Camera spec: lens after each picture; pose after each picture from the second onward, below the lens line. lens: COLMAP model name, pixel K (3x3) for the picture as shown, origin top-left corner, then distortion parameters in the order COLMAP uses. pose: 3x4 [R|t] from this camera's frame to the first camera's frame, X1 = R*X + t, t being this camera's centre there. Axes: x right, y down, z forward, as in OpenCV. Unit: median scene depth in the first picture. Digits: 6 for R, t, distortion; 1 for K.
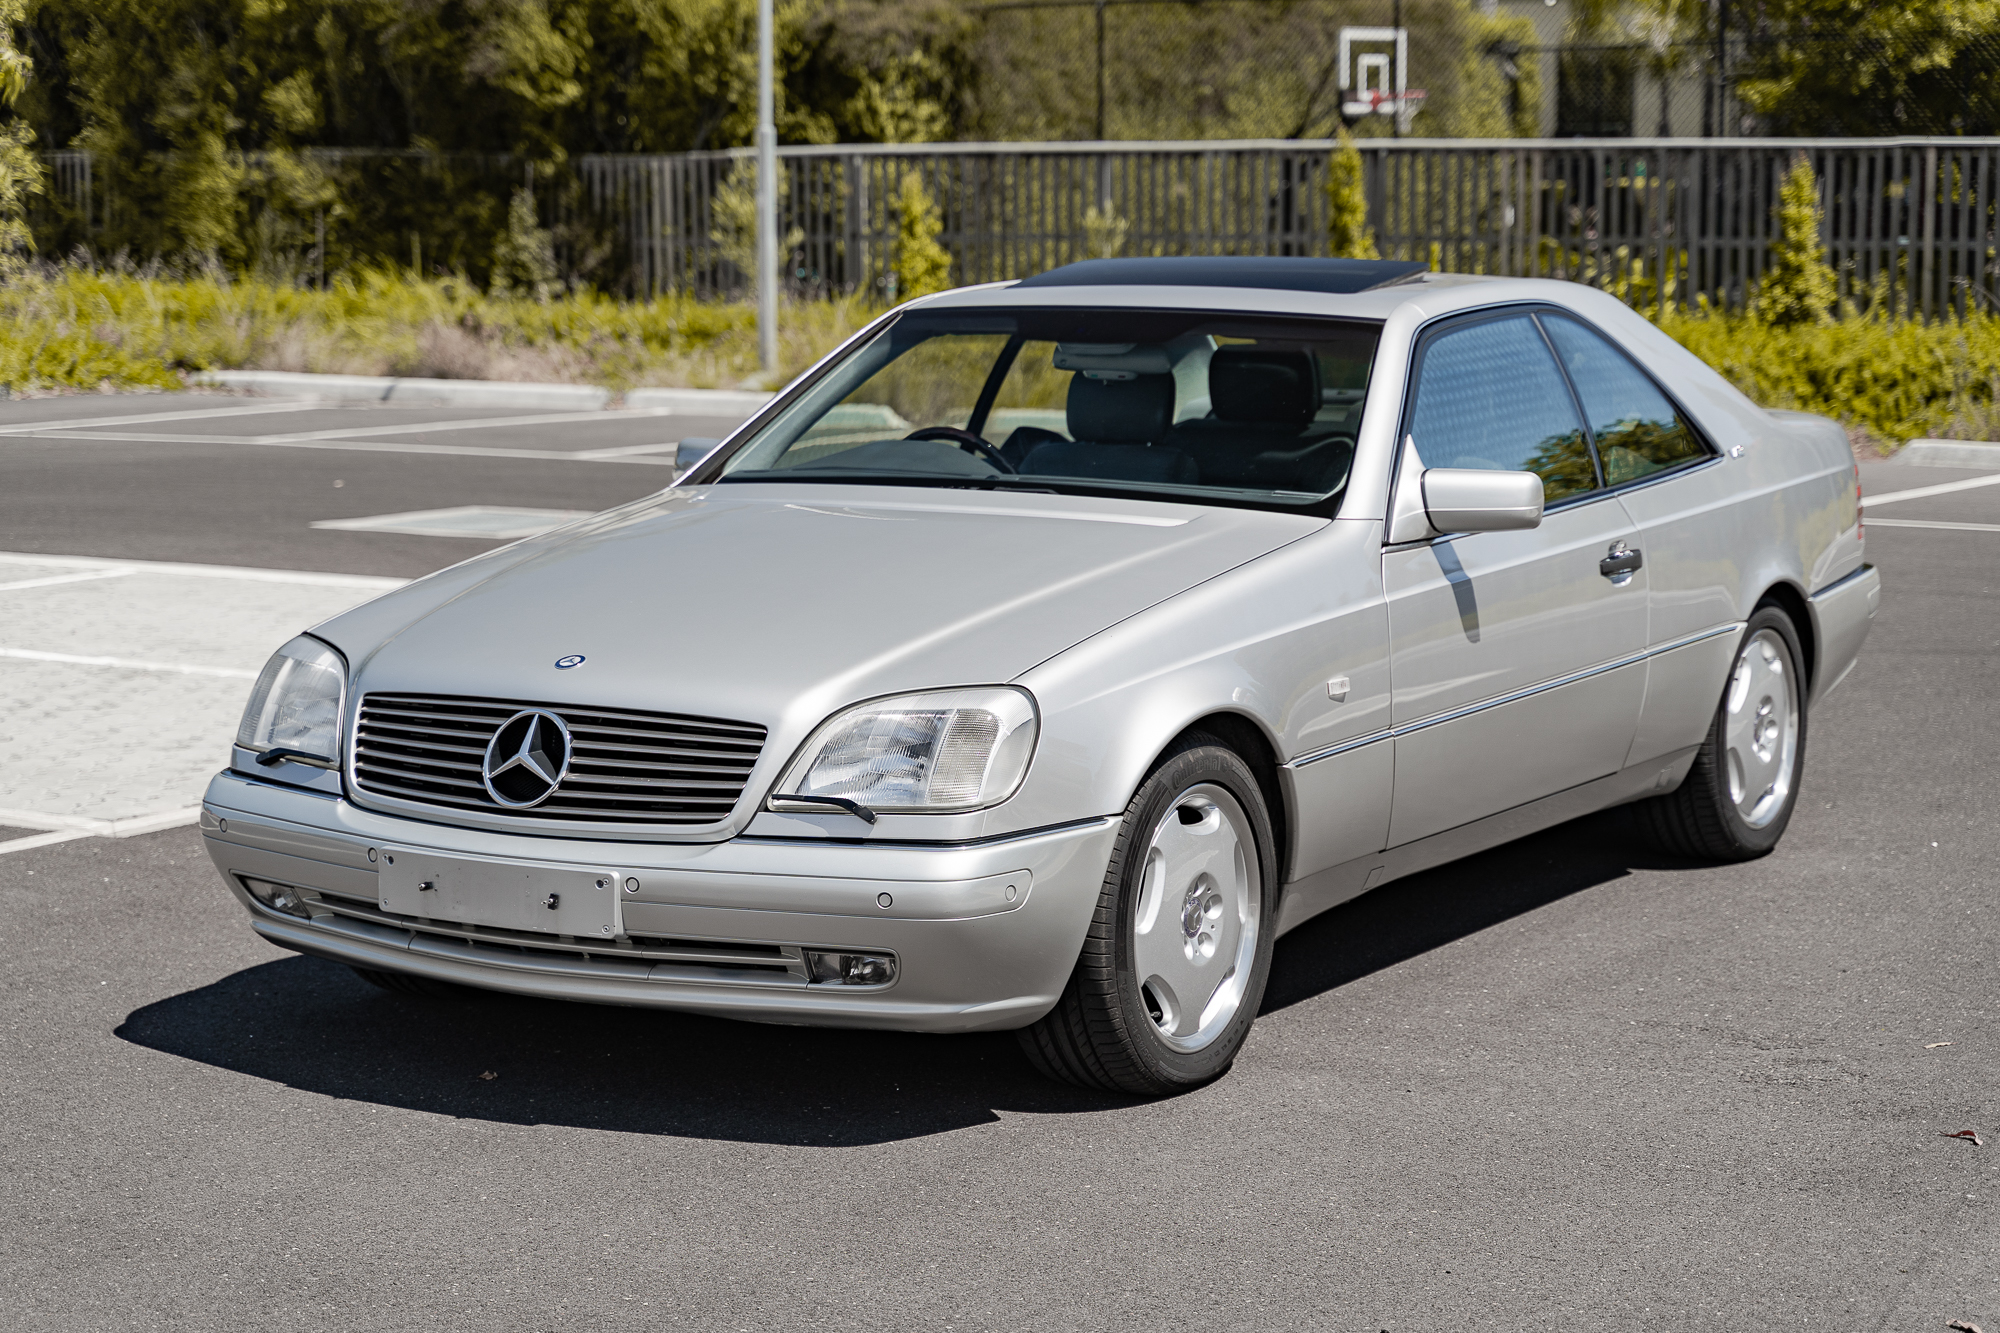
lens RADIAL K [[3912.9, 0, 1001.1], [0, 3912.9, 747.7], [0, 0, 1]] dist [-0.006572, 0.055844]
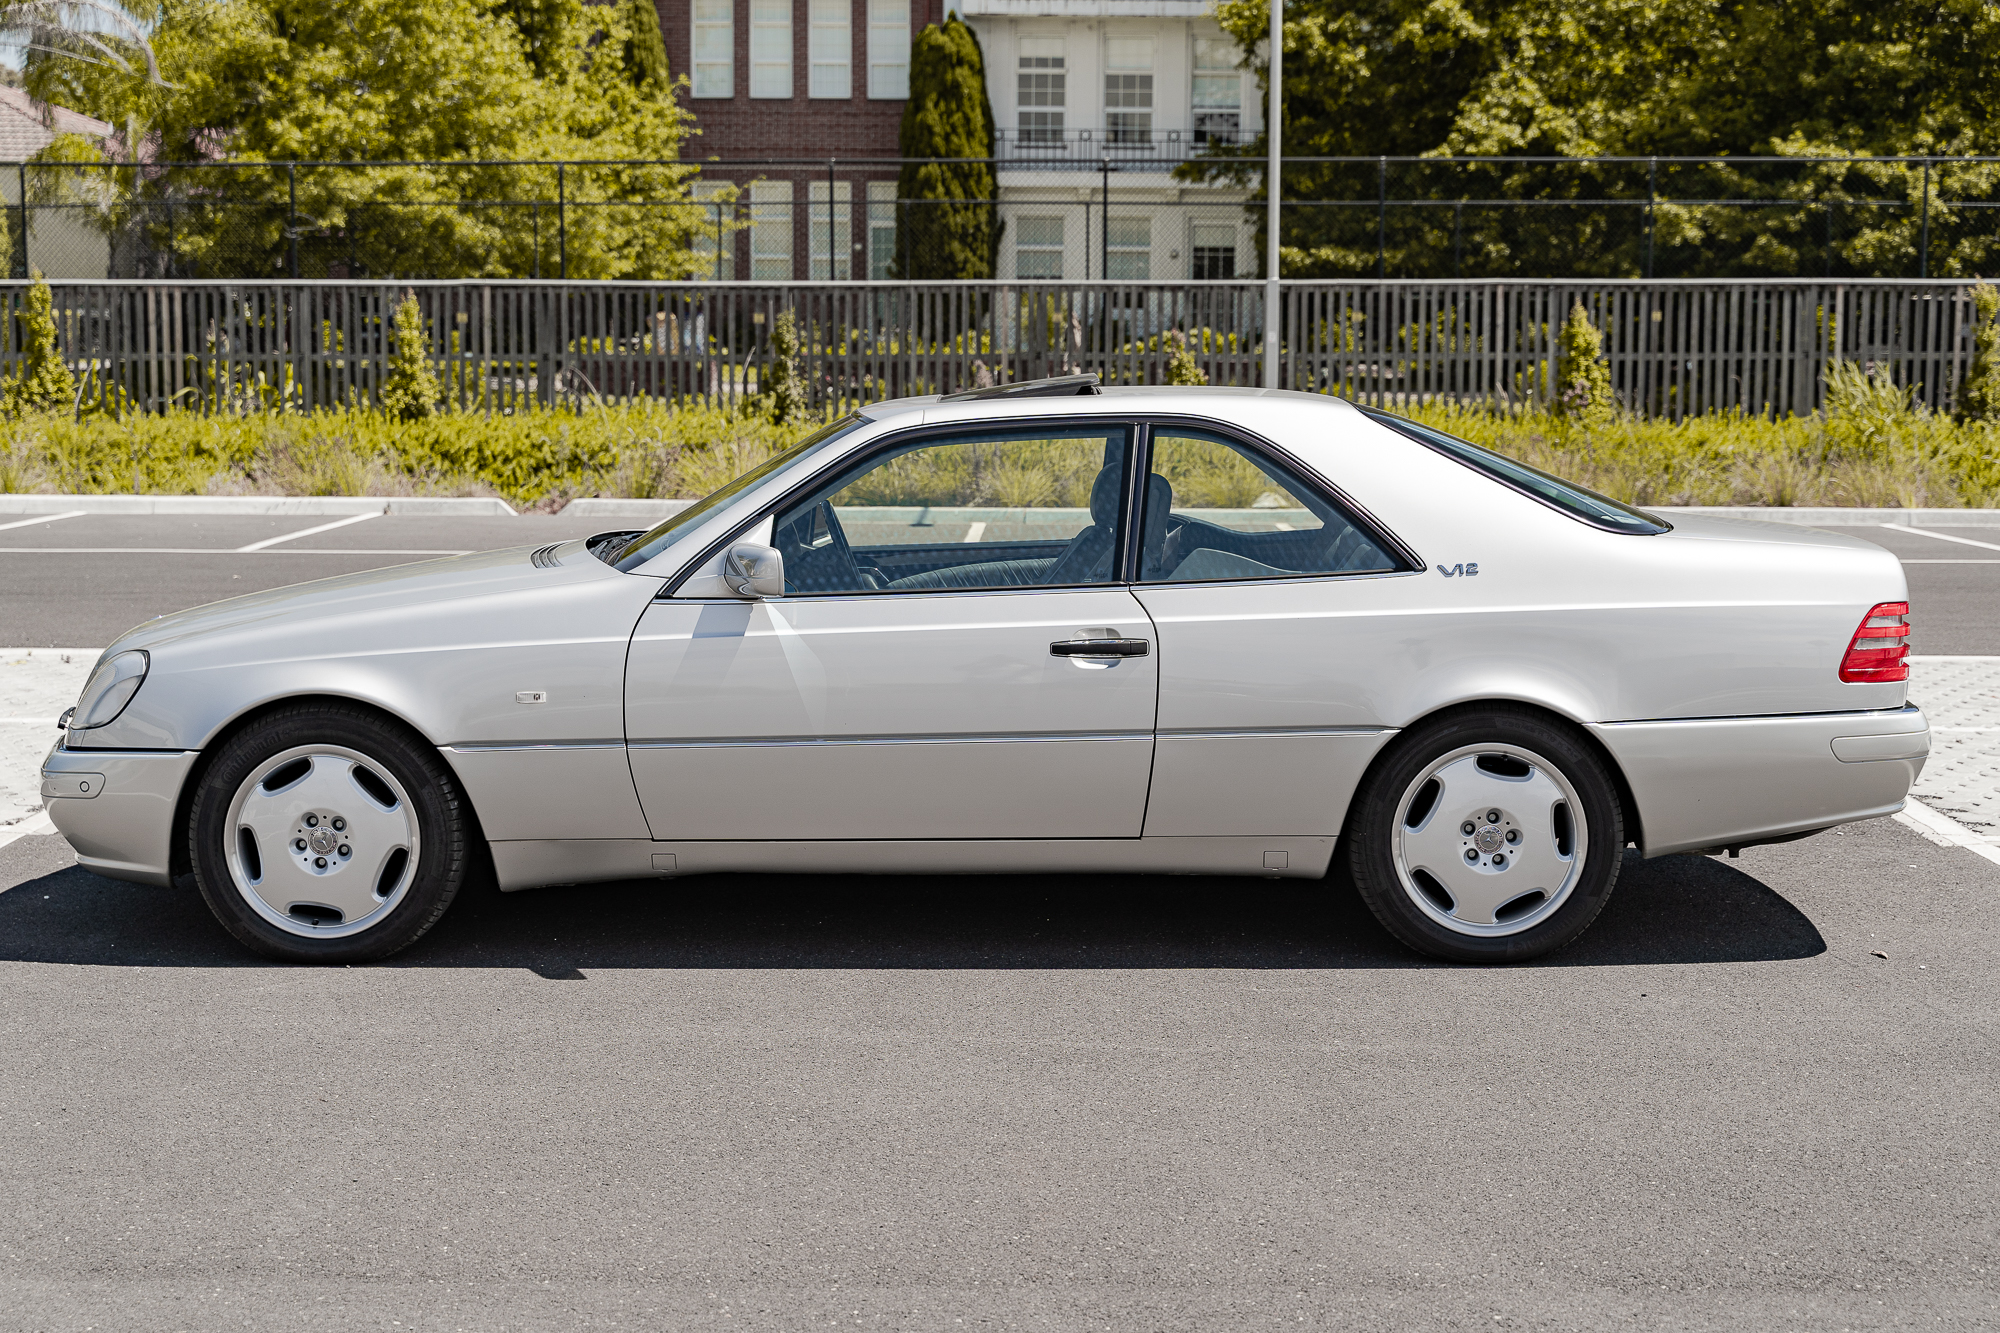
lens RADIAL K [[3024.9, 0, 1044.7], [0, 3024.9, 663.6], [0, 0, 1]] dist [-0.158589, 1.001307]
pose [[0.855995, -0.060746, 0.513403, -0.114839], [0.074843, 0.997172, -0.006800, -0.001053], [-0.511538, 0.044245, 0.858121, 0.009217]]
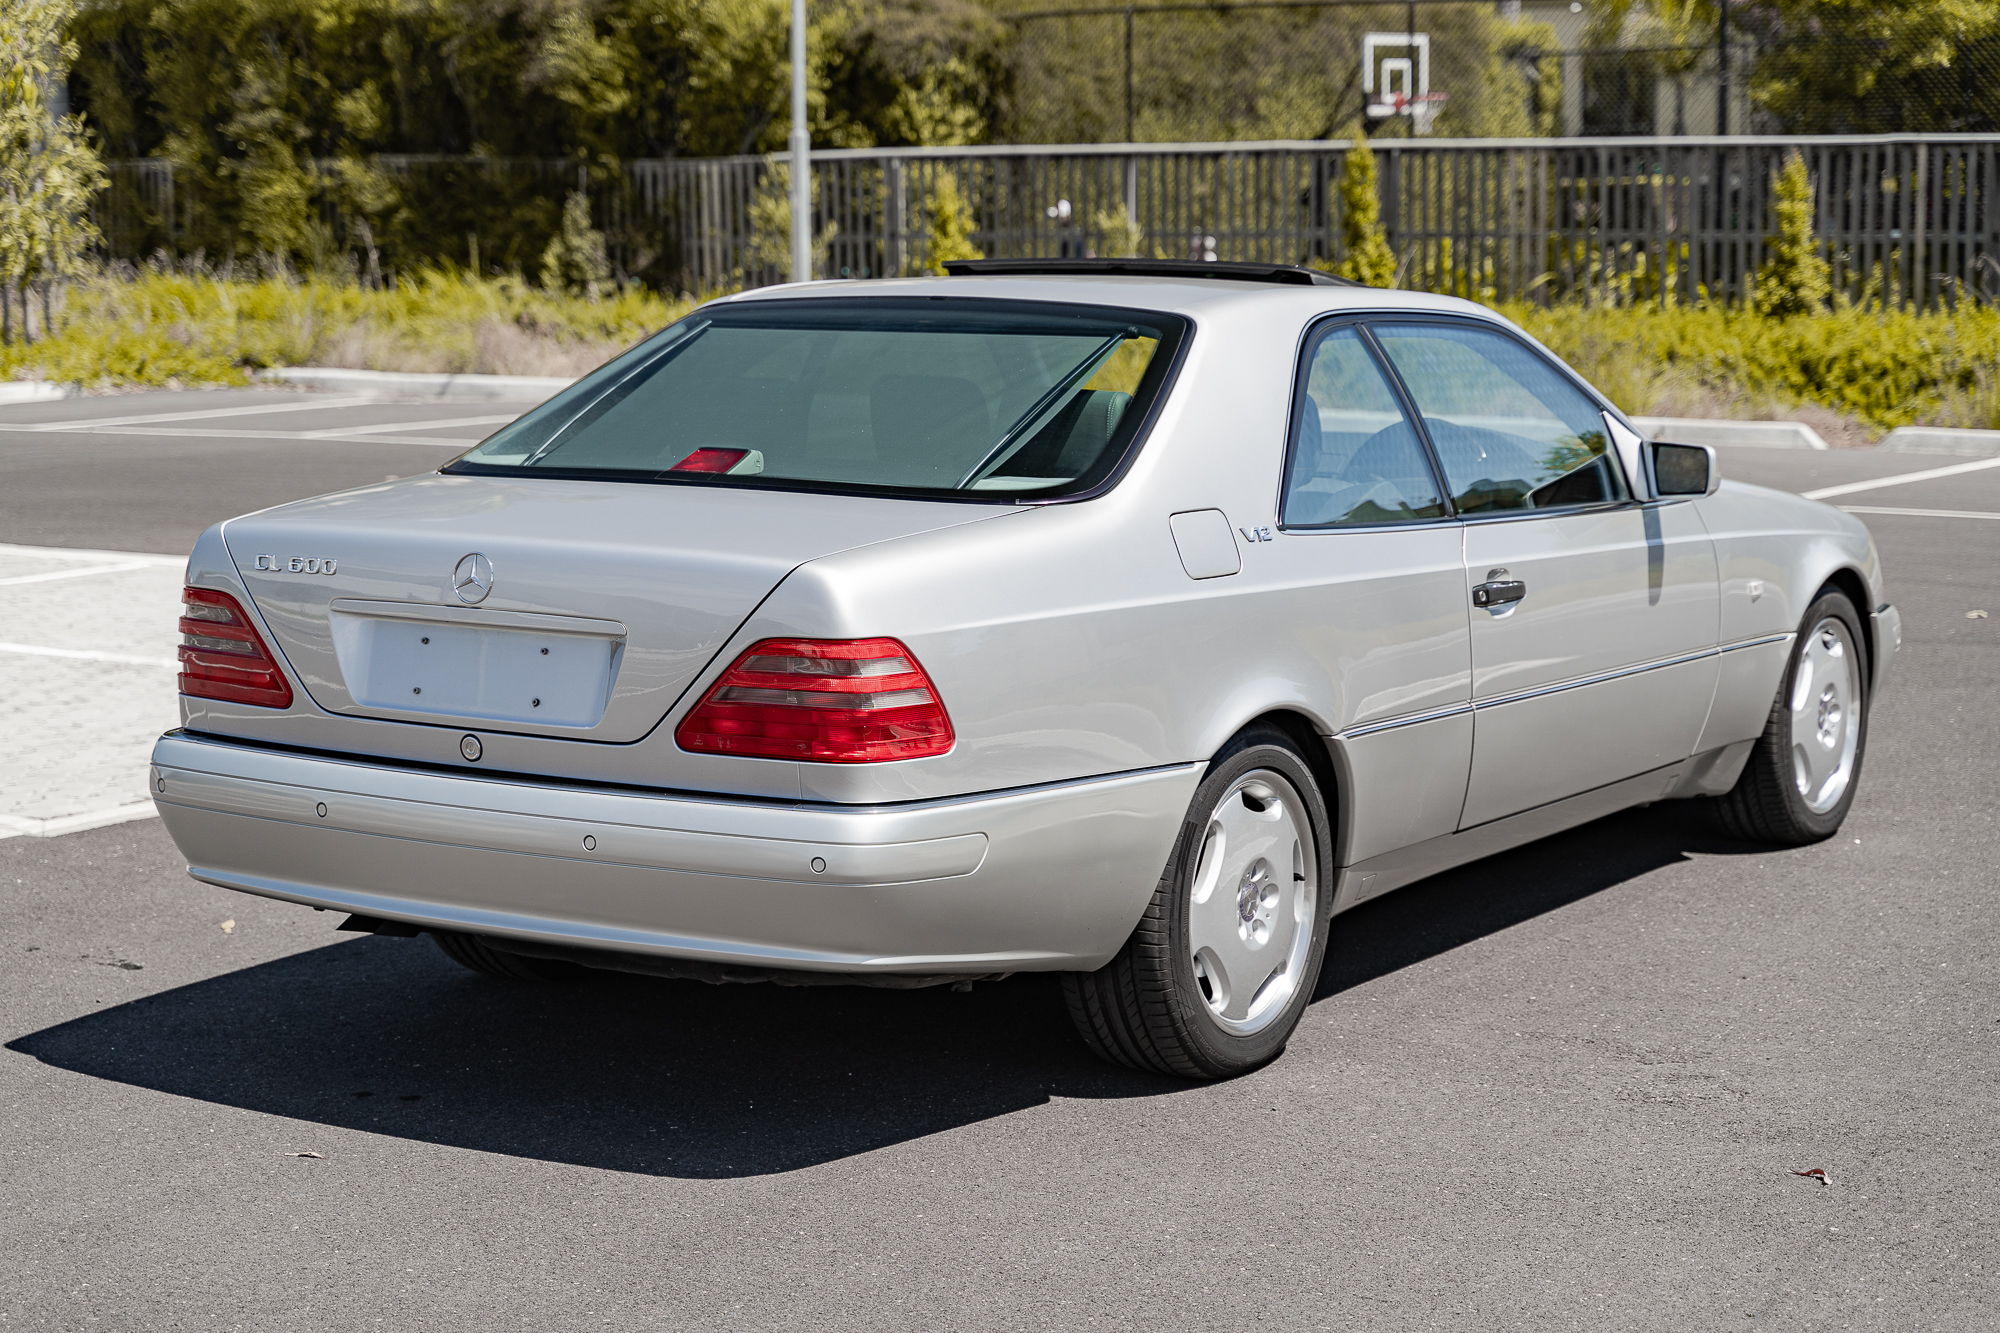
lens RADIAL K [[3688.9, 0, 1000.0], [0, 3688.9, 666.5], [0, 0, 1]] dist [-0.007771, -0.061620]
pose [[0.999716, -0.003306, -0.023596, 0.013772], [0.002982, 0.999901, -0.013740, -0.002309], [0.023639, 0.013666, 0.999627, 0.019474]]
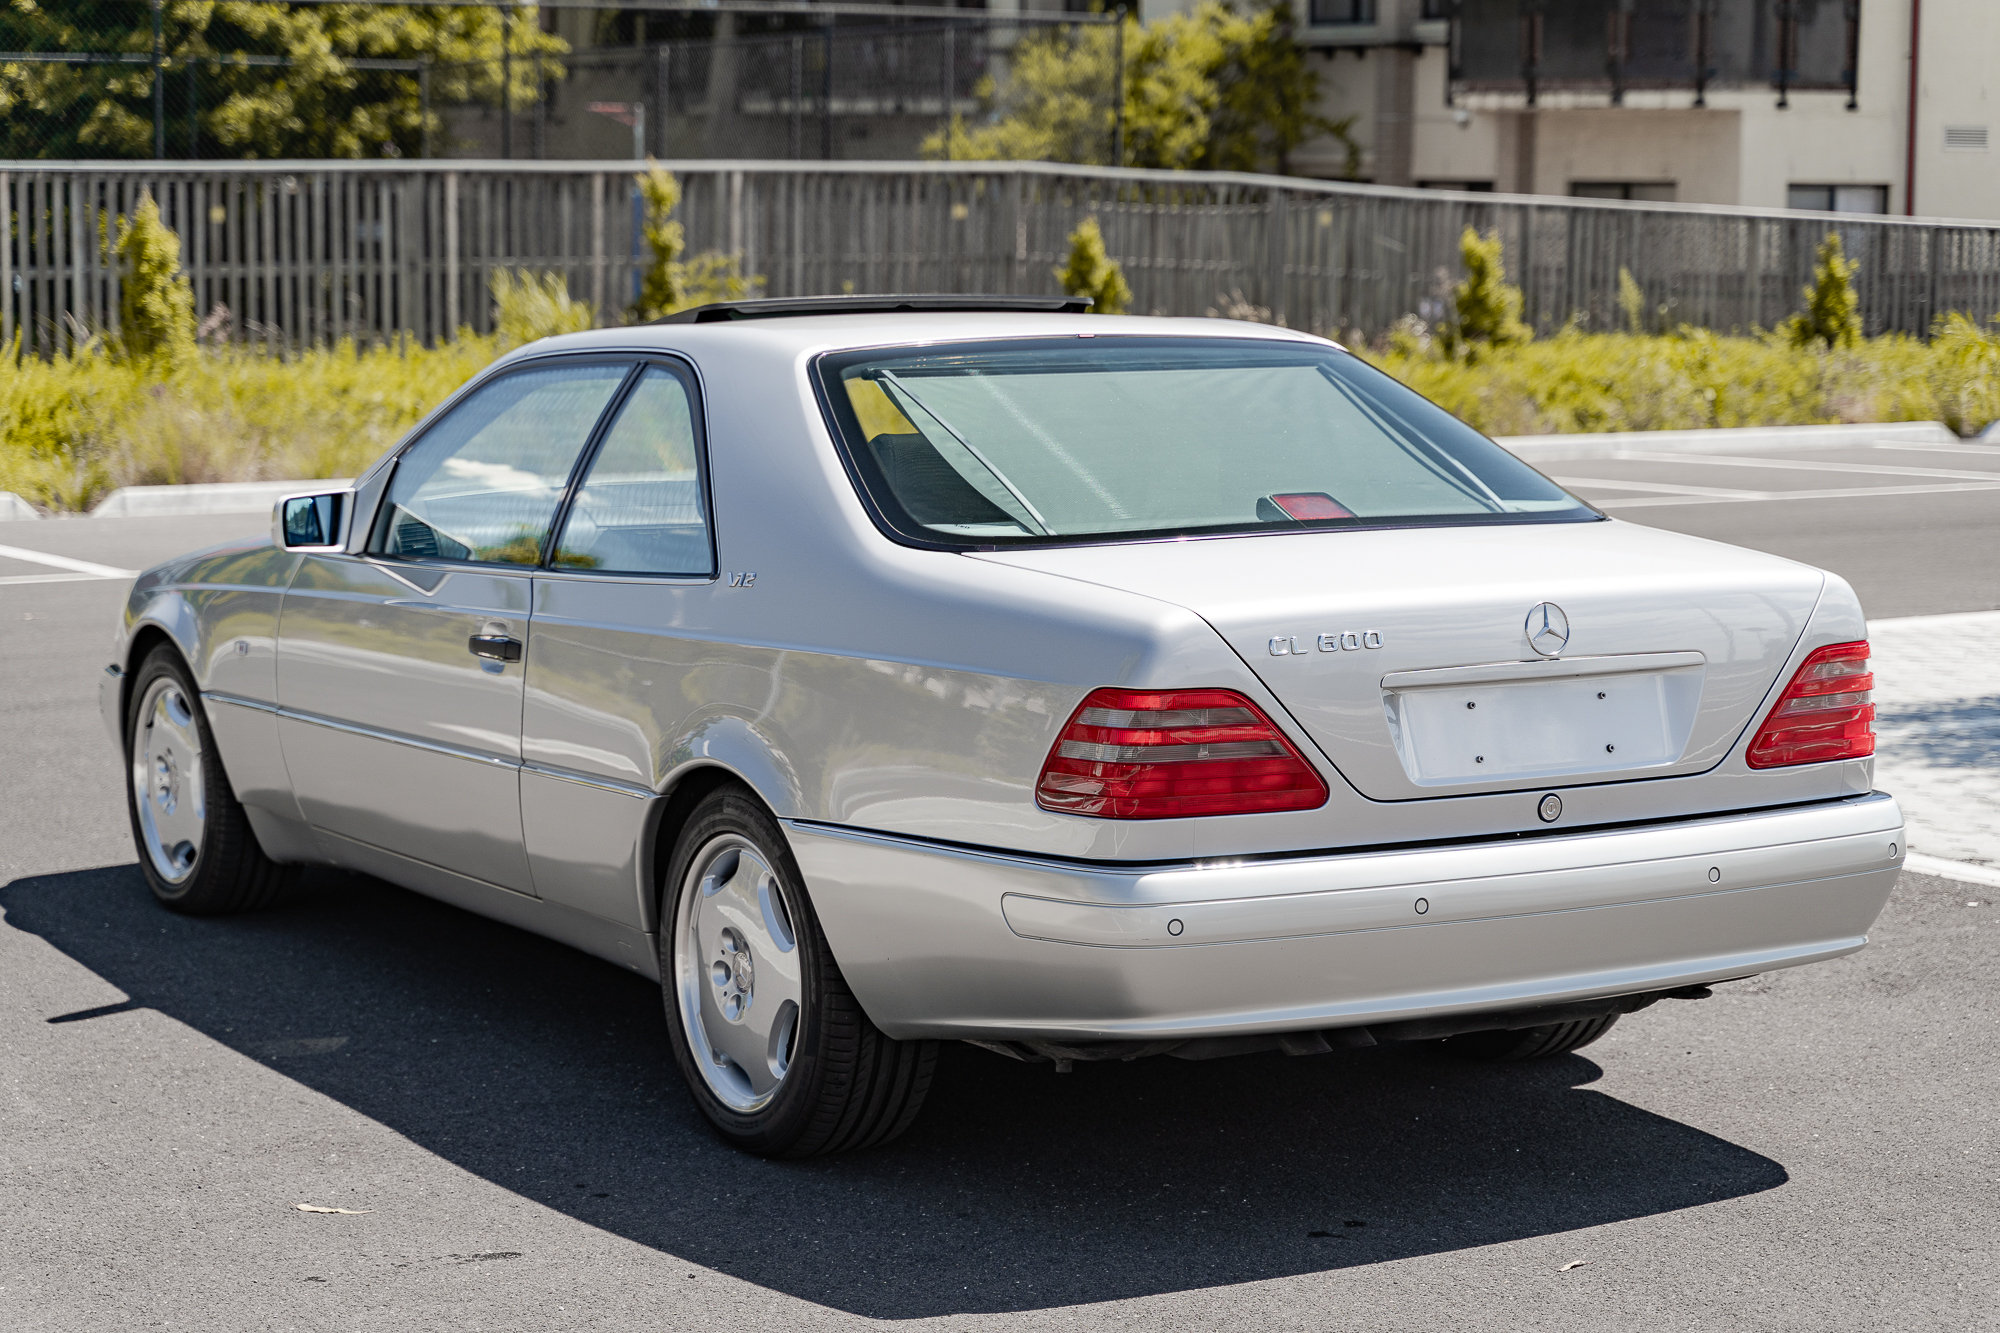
lens RADIAL K [[4117.1, 0, 1000.0], [0, 4117.1, 666.5], [0, 0, 1]] dist [-0.080995, -0.391497]
pose [[0.459707, -0.100143, 0.882406, -0.184962], [0.128282, 0.990689, 0.045601, -0.018482], [-0.878757, 0.092234, 0.468273, 0.125704]]
